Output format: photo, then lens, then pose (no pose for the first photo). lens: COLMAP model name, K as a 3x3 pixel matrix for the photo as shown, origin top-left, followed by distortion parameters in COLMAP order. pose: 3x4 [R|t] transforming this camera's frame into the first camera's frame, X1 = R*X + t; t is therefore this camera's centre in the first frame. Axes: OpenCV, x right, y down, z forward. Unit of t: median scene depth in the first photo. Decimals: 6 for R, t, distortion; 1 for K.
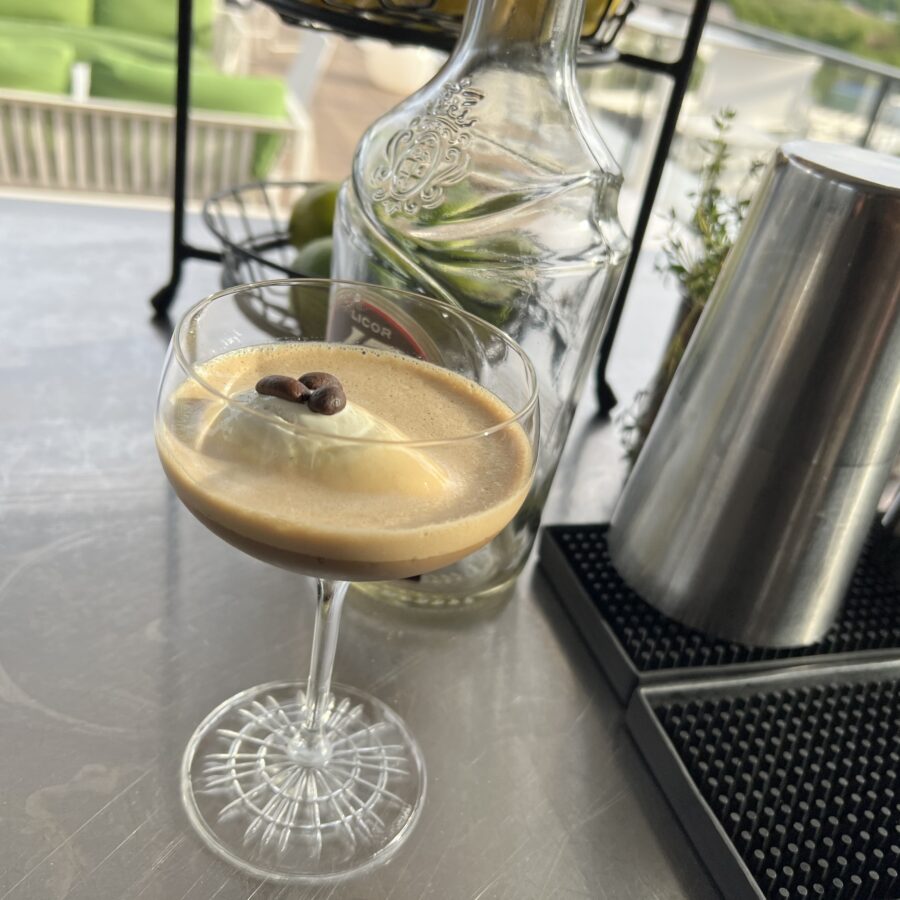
lens RADIAL K [[899.1, 0, 460.9], [0, 899.1, 452.0], [0, 0, 1]] dist [-0.006568, -0.034155]
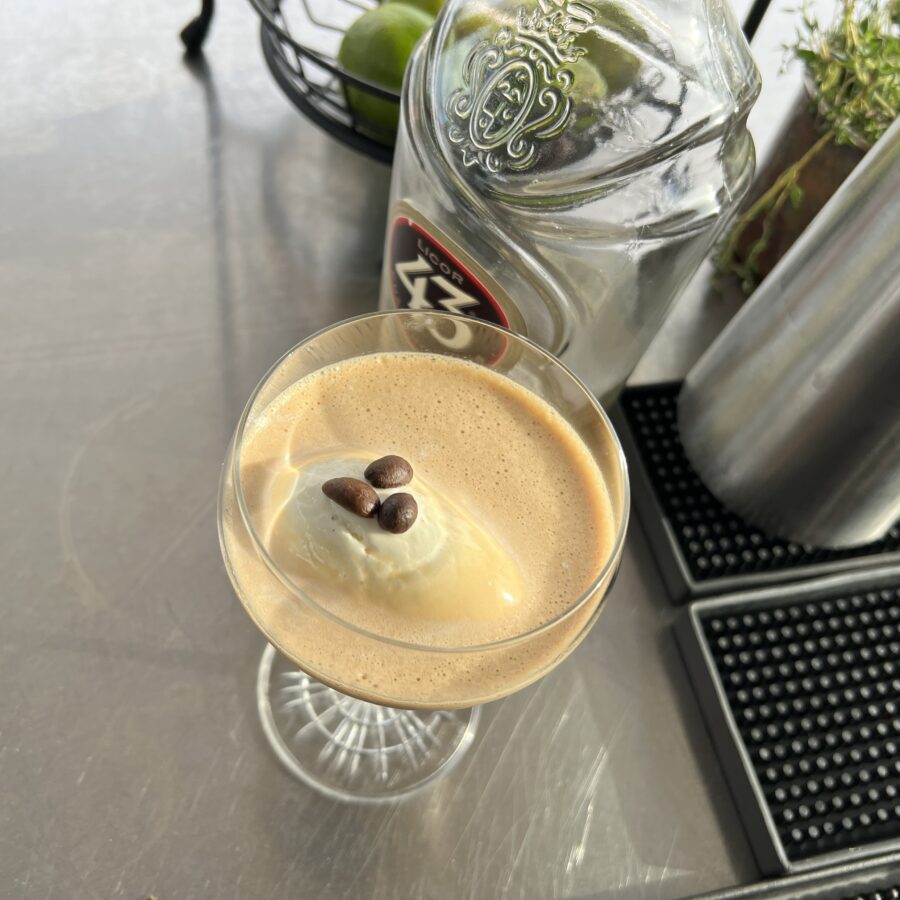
lens RADIAL K [[919.0, 0, 449.8], [0, 919.0, 416.9], [0, 0, 1]] dist [-0.007599, -0.015471]
pose [[0.996905, 0.056645, -0.054514, -0.034506], [-0.028910, 0.908980, 0.415835, -0.395905], [0.073107, -0.412972, 0.907805, 0.125544]]
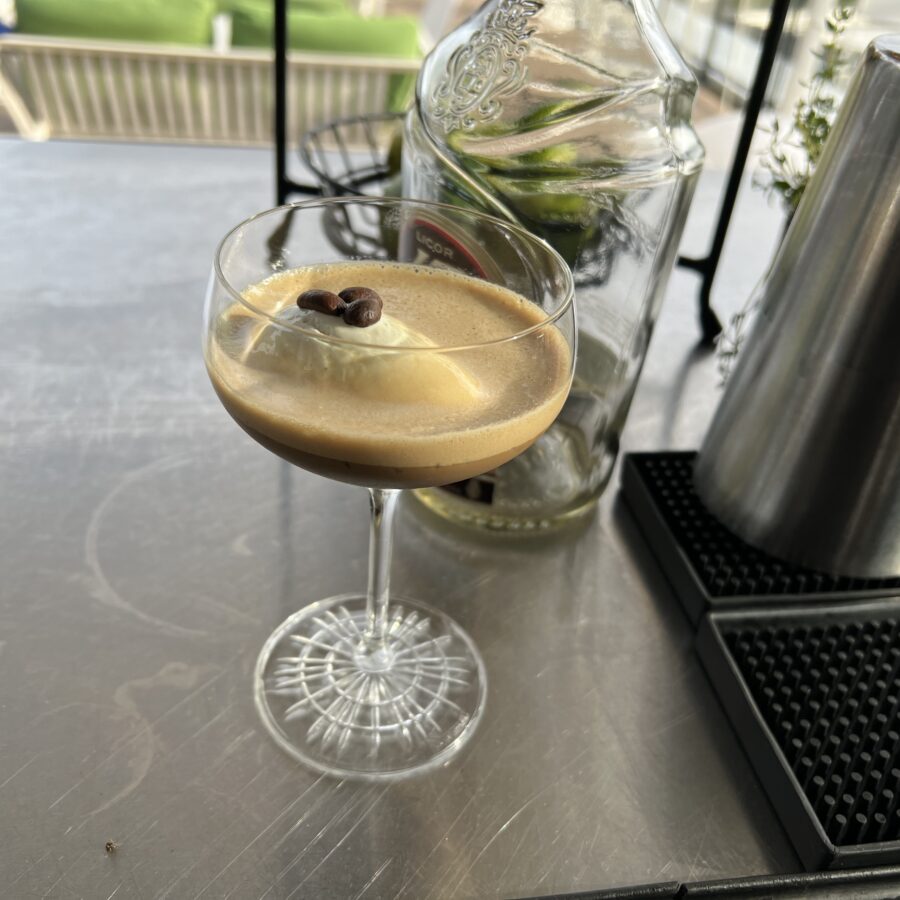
lens RADIAL K [[899.1, 0, 460.9], [0, 899.1, 452.0], [0, 0, 1]] dist [-0.006568, -0.034155]
pose [[0.988214, 0.006621, -0.152933, 0.086277], [0.003071, 0.998005, 0.063053, 0.026122], [0.153046, -0.062779, 0.986223, -0.001538]]
